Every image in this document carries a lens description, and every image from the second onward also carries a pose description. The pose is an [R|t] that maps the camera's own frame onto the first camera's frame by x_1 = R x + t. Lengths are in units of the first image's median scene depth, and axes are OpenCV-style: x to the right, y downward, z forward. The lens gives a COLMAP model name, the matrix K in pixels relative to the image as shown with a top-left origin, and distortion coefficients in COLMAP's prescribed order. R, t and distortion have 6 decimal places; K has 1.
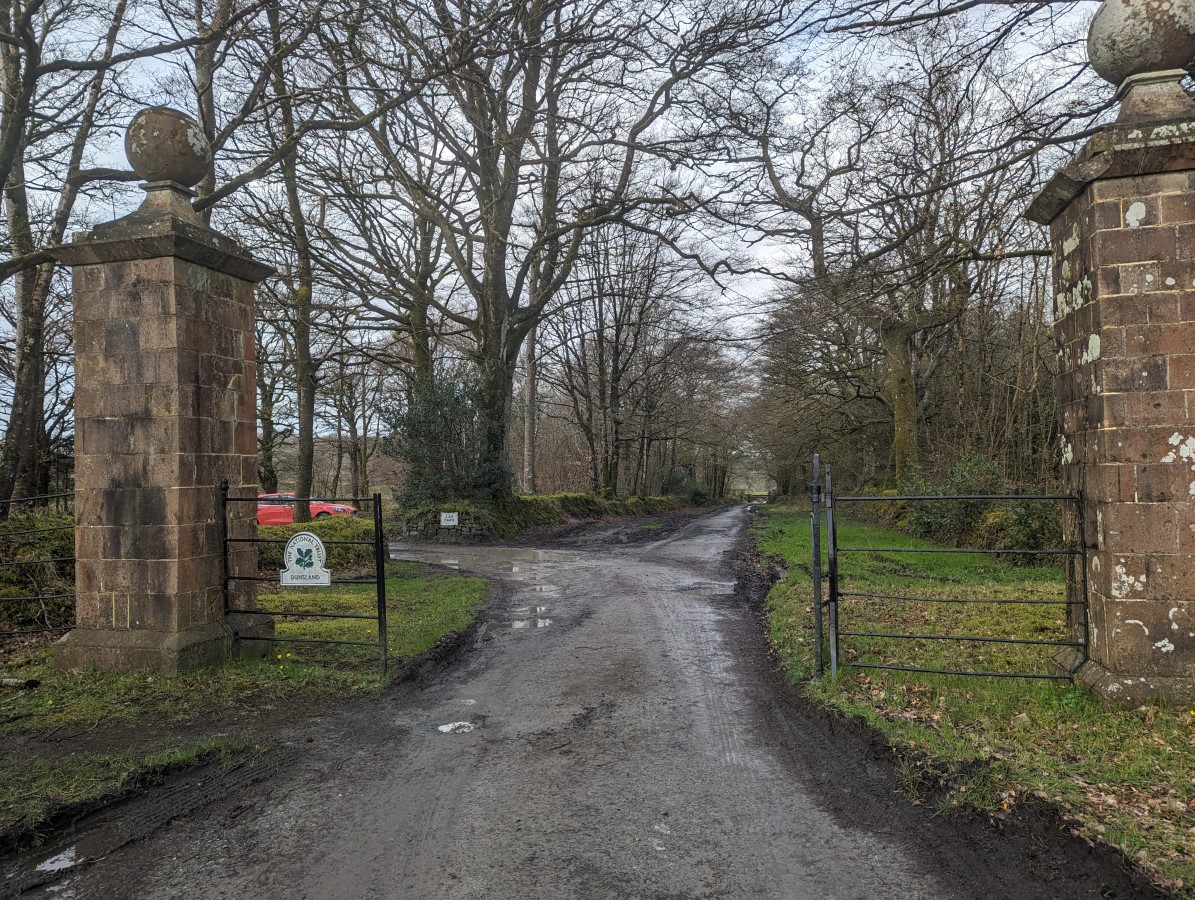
lens RADIAL K [[787.3, 0, 597.5], [0, 787.3, 450.0], [0, 0, 1]] dist [-0.000406, -0.000681]
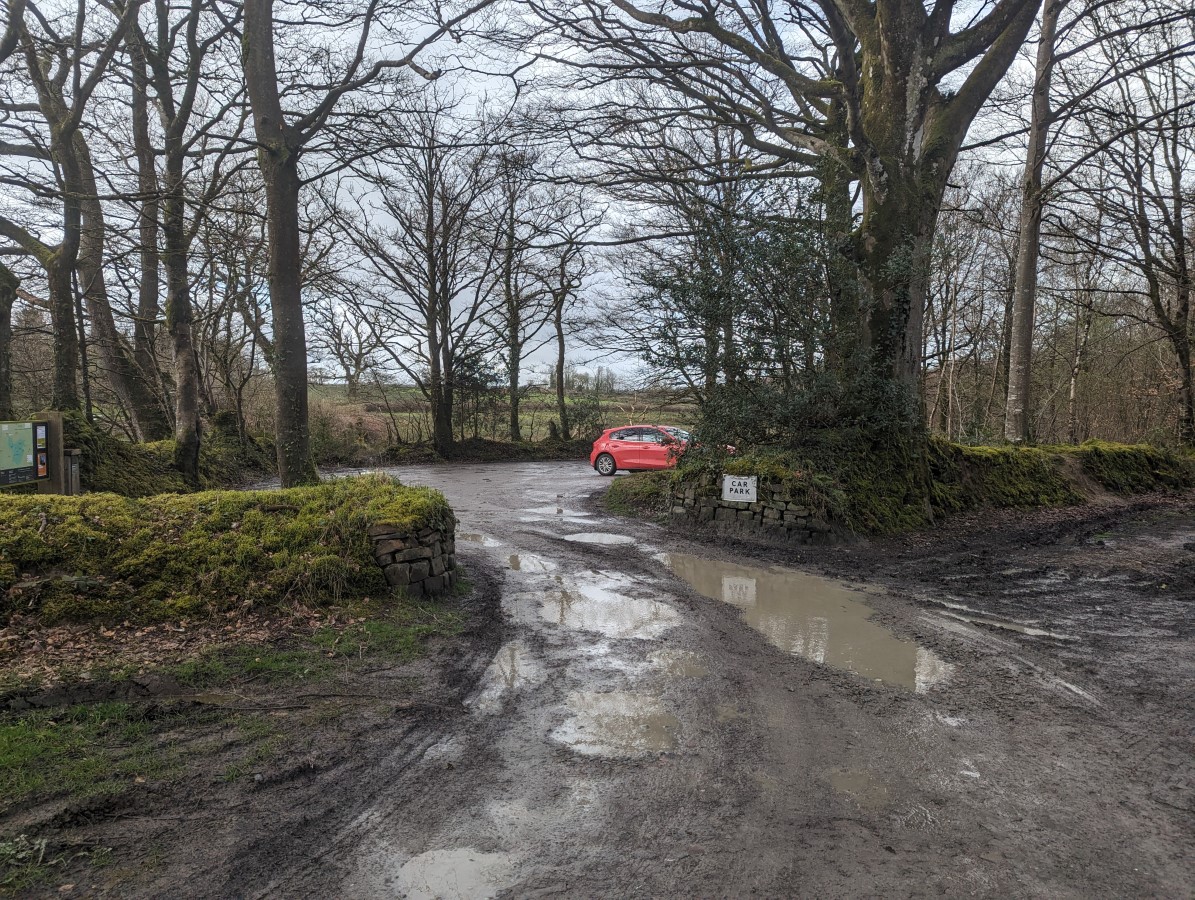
lens RADIAL K [[787.3, 0, 597.5], [0, 787.3, 450.0], [0, 0, 1]] dist [-0.000406, -0.000681]
pose [[0.778151, 0.050580, -0.626038, 0.037445], [-0.000265, 0.996778, 0.080206, 0.022368], [0.628078, -0.062246, 0.775657, 0.499632]]
